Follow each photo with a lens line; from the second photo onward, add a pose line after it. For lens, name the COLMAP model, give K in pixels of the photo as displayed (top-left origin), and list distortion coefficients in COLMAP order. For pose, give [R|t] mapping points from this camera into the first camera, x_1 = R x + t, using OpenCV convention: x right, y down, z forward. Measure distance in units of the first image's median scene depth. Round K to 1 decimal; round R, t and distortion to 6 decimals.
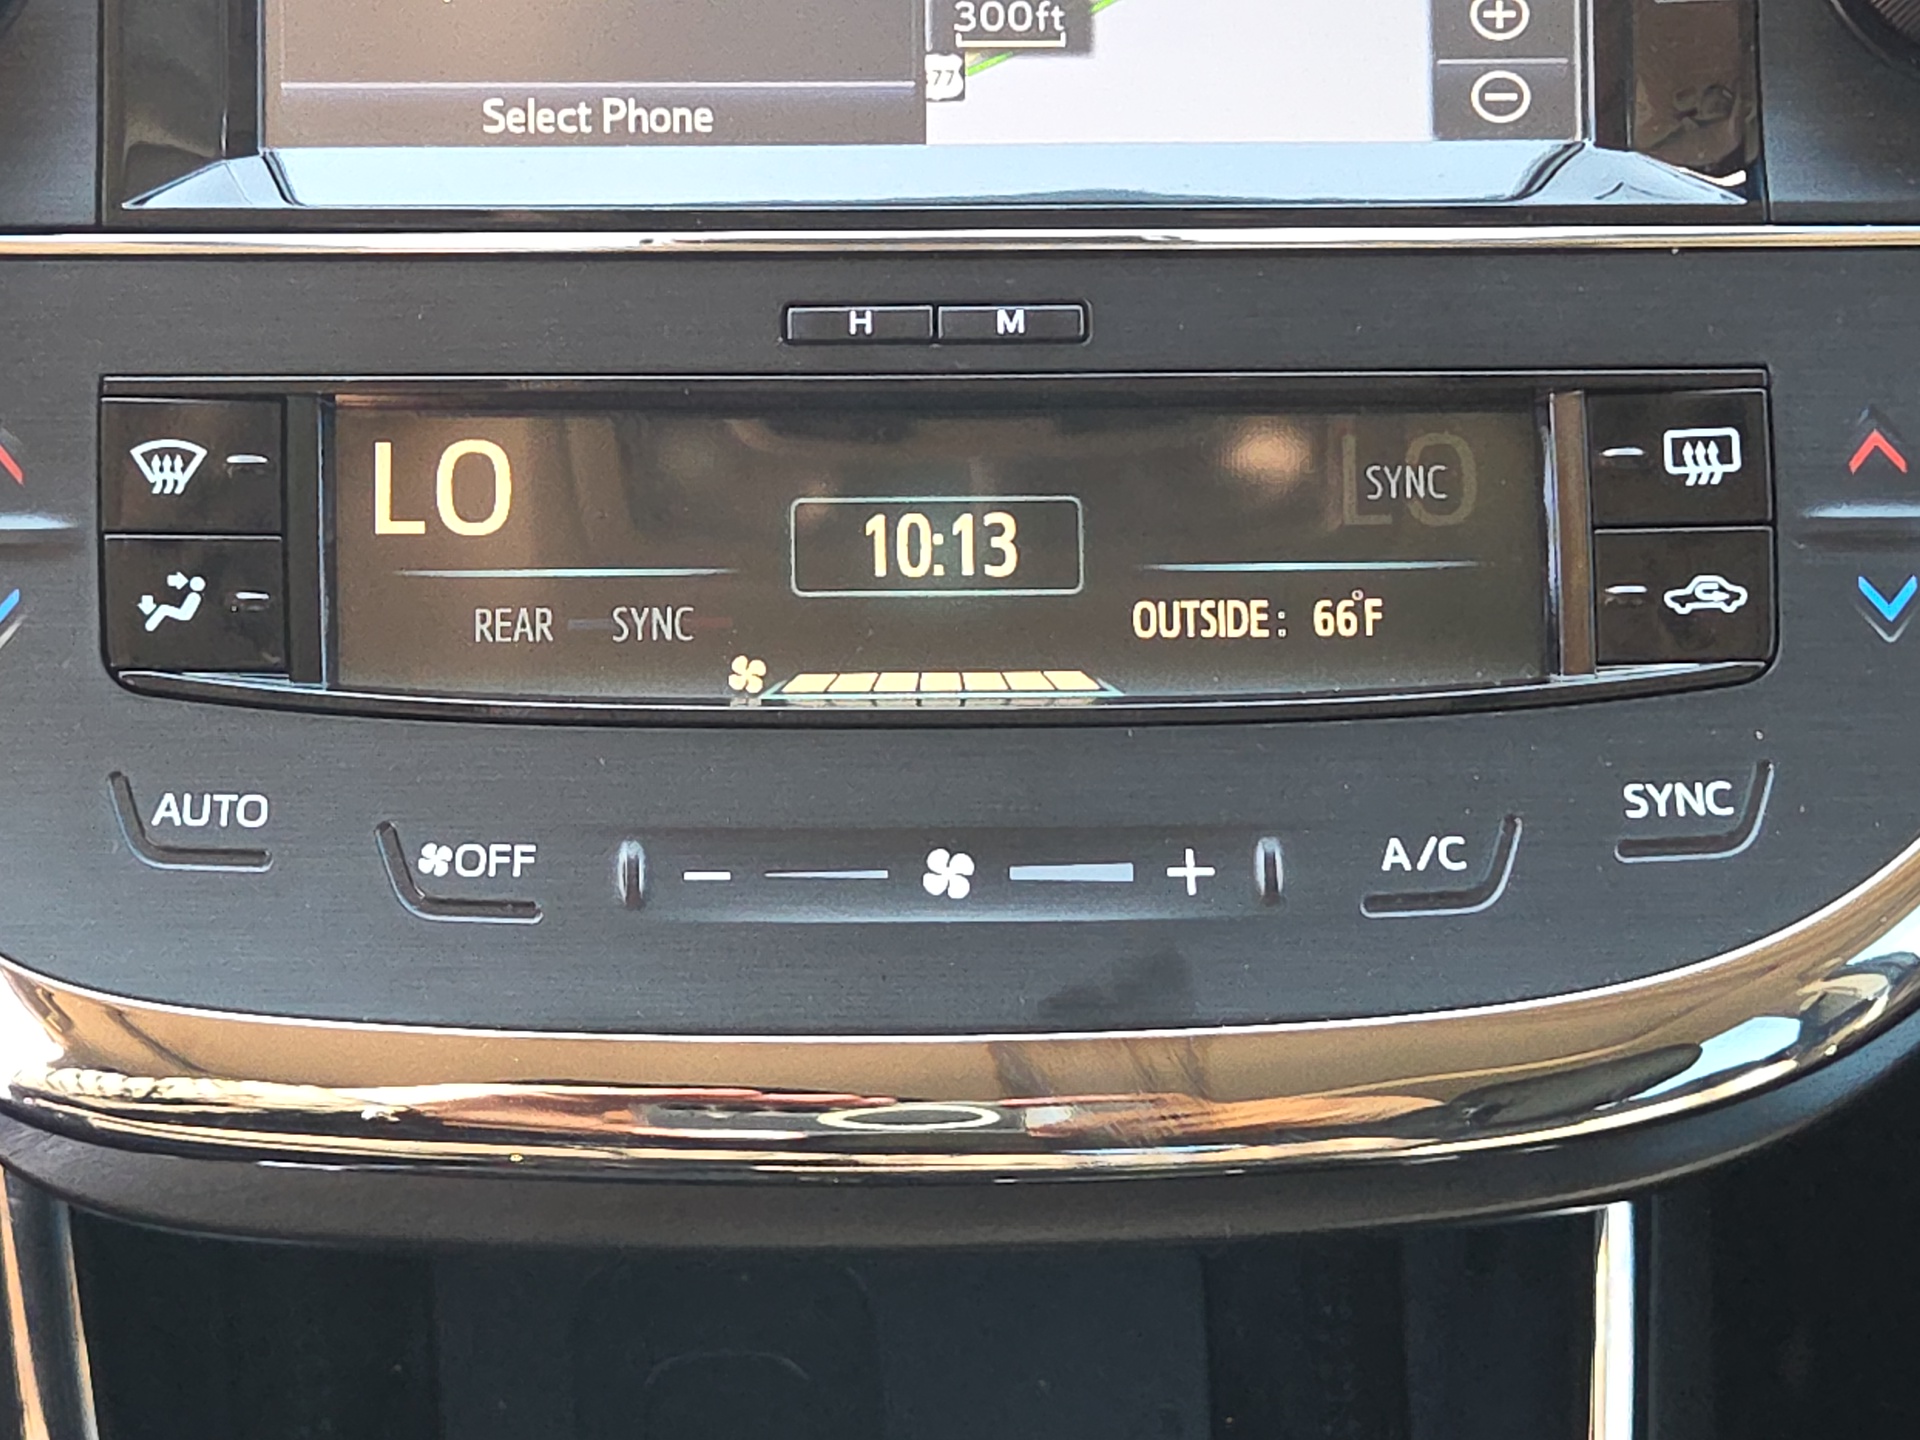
lens RADIAL K [[4490.2, 0, 879.5], [0, 4490.2, 711.8], [0, 0, 1]] dist [0.132422, 0.000000]
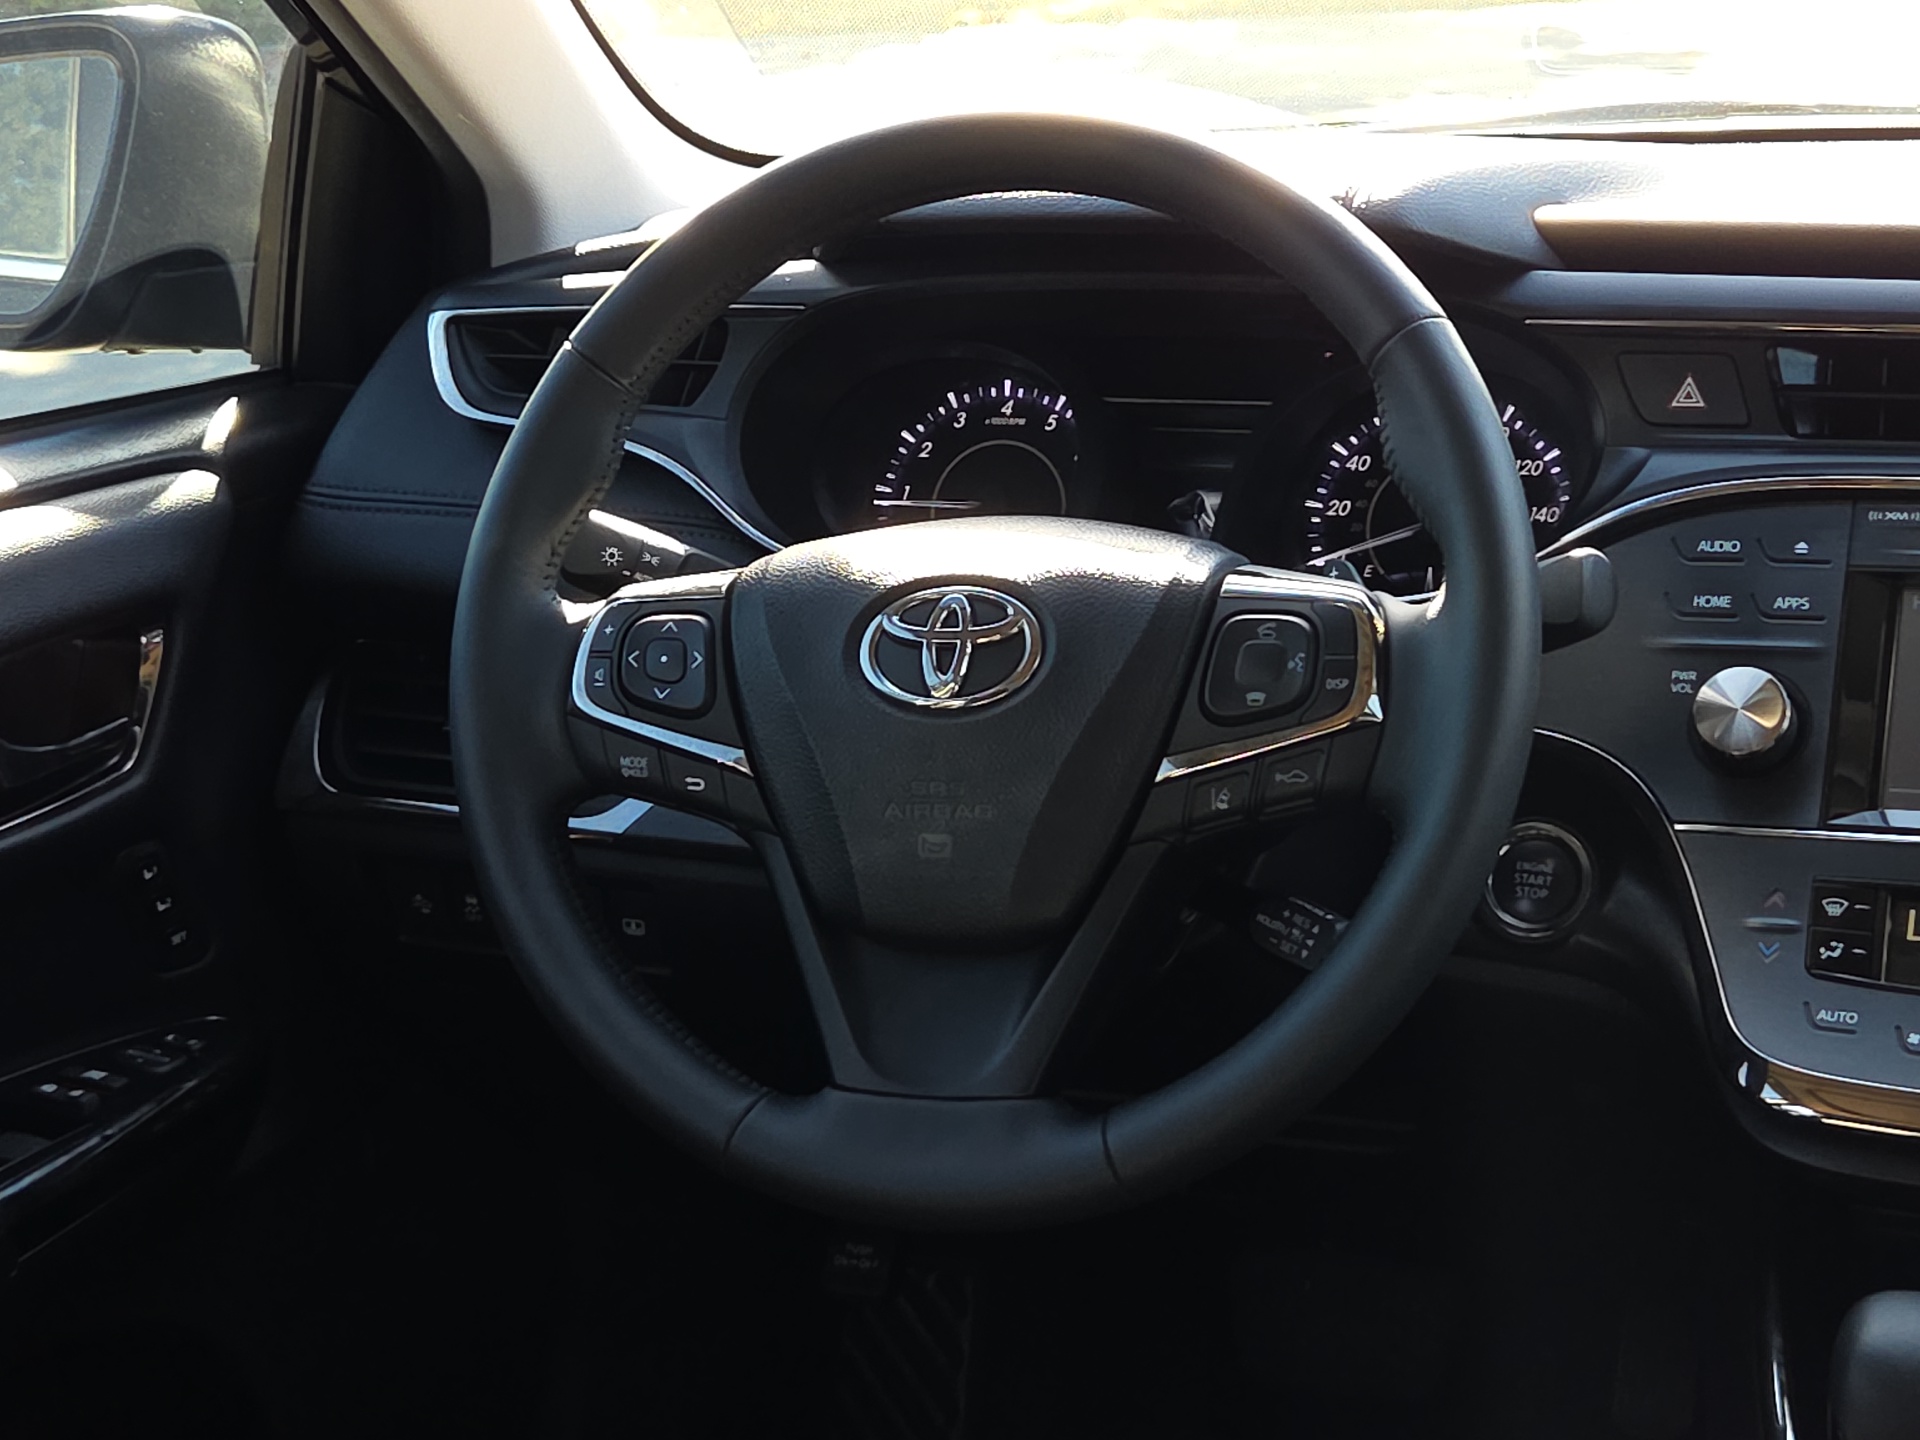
lens RADIAL K [[3440.8, 0, 932.1], [0, 3440.8, 675.7], [0, 0, 1]] dist [0.104411, 0.000000]
pose [[0.896860, 0.037577, -0.440716, 0.297572], [-0.154341, 0.960344, -0.232204, 0.406868], [0.414513, 0.276275, 0.867093, -1.215121]]
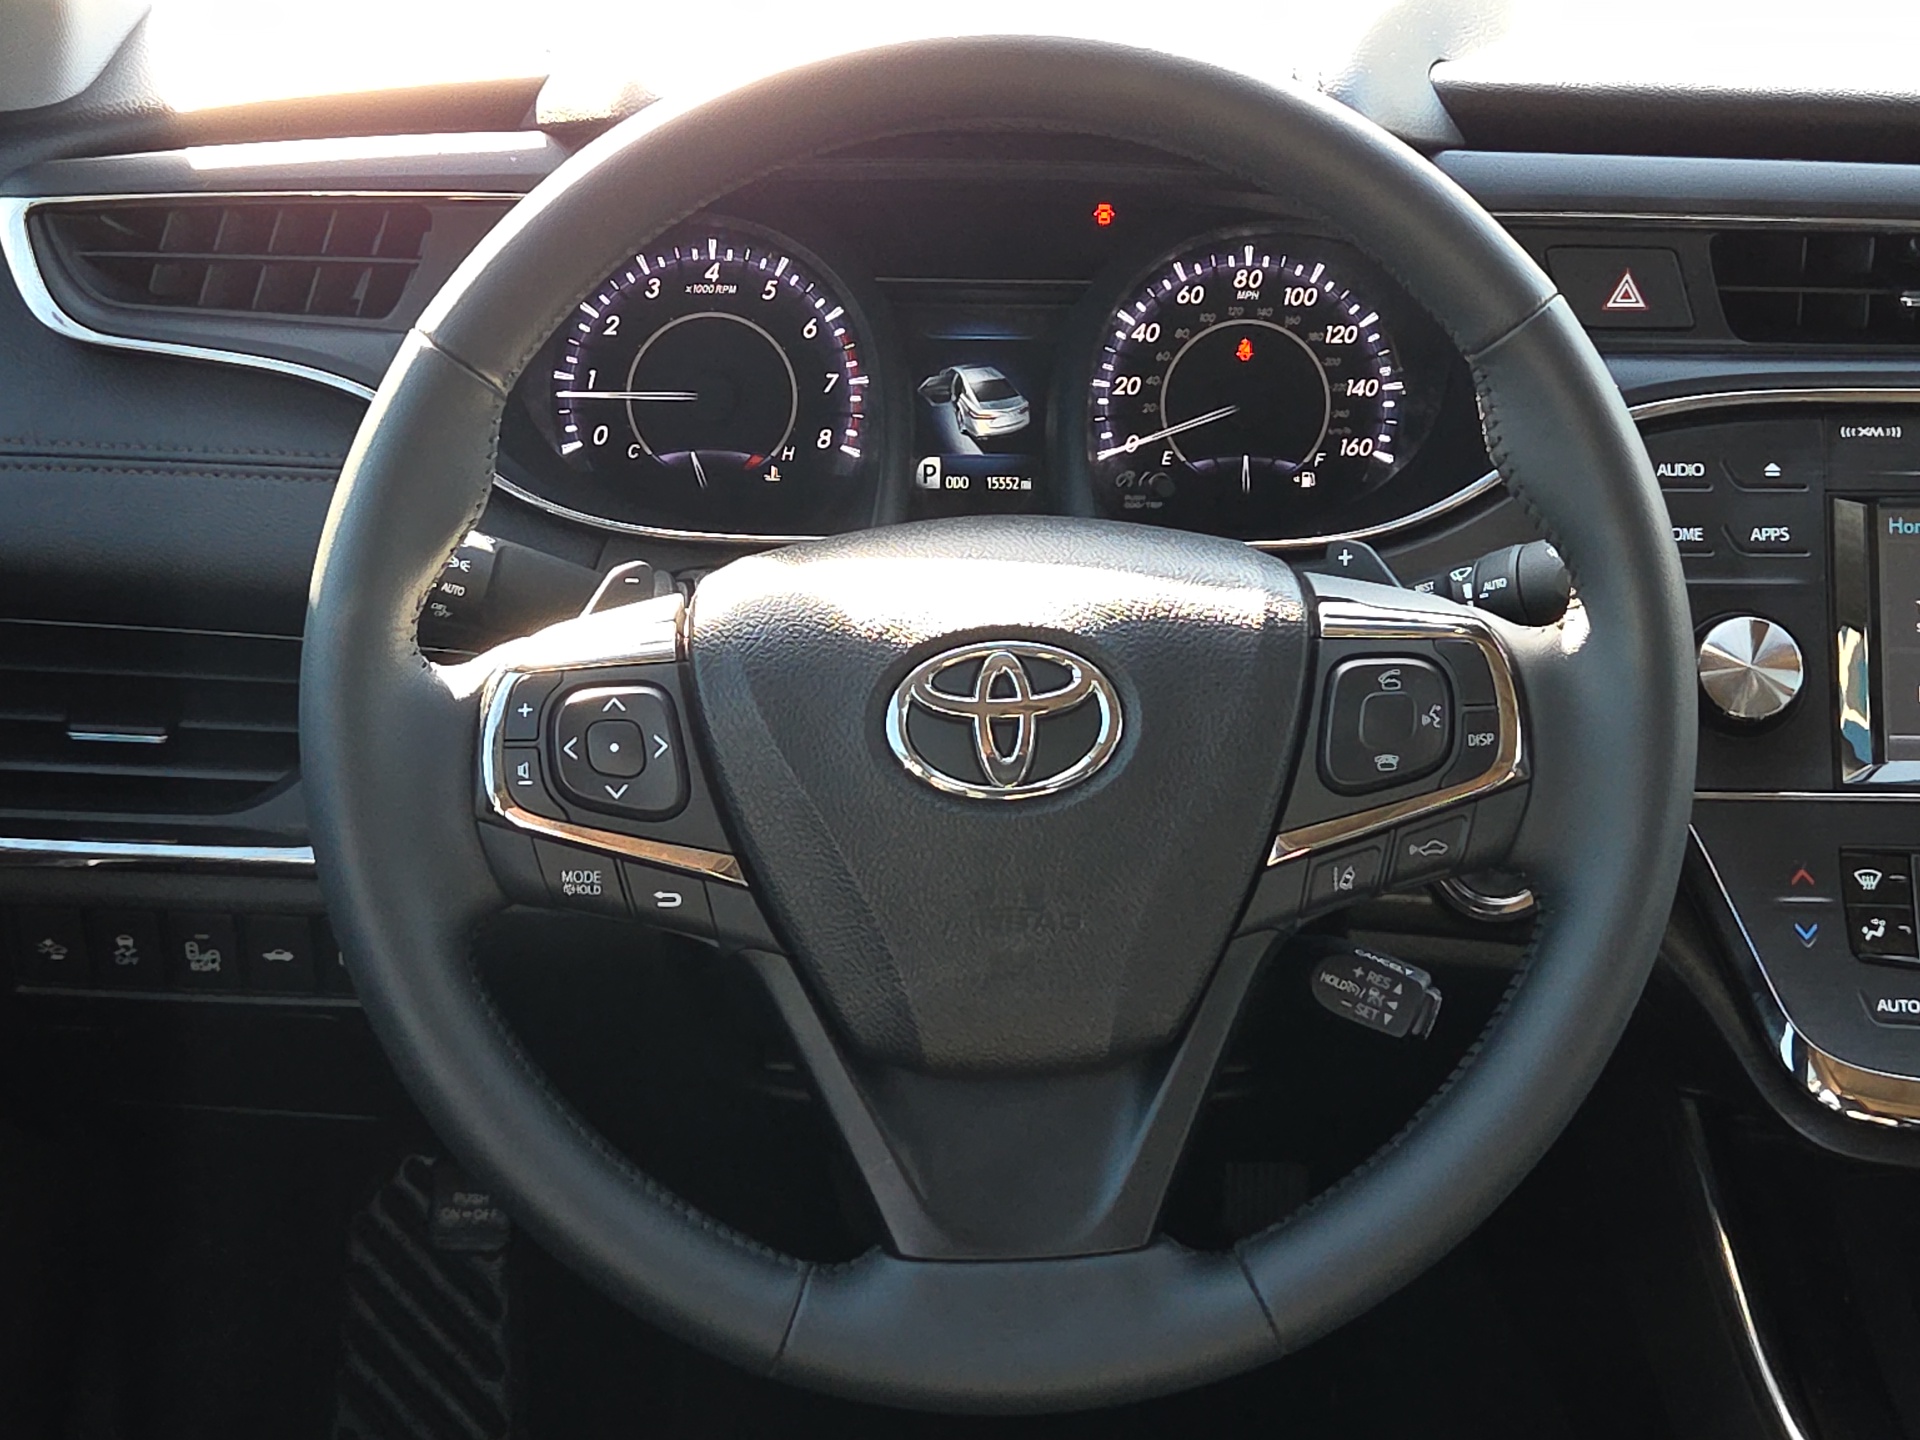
lens RADIAL K [[3440.8, 0, 988.9], [0, 3440.8, 692.5], [0, 0, 1]] dist [0.104411, 0.000000]
pose [[0.997701, 0.011410, -0.066806, -0.538042], [-0.017452, 0.995738, -0.090562, 0.031282], [0.065488, 0.091520, 0.993648, -1.102584]]
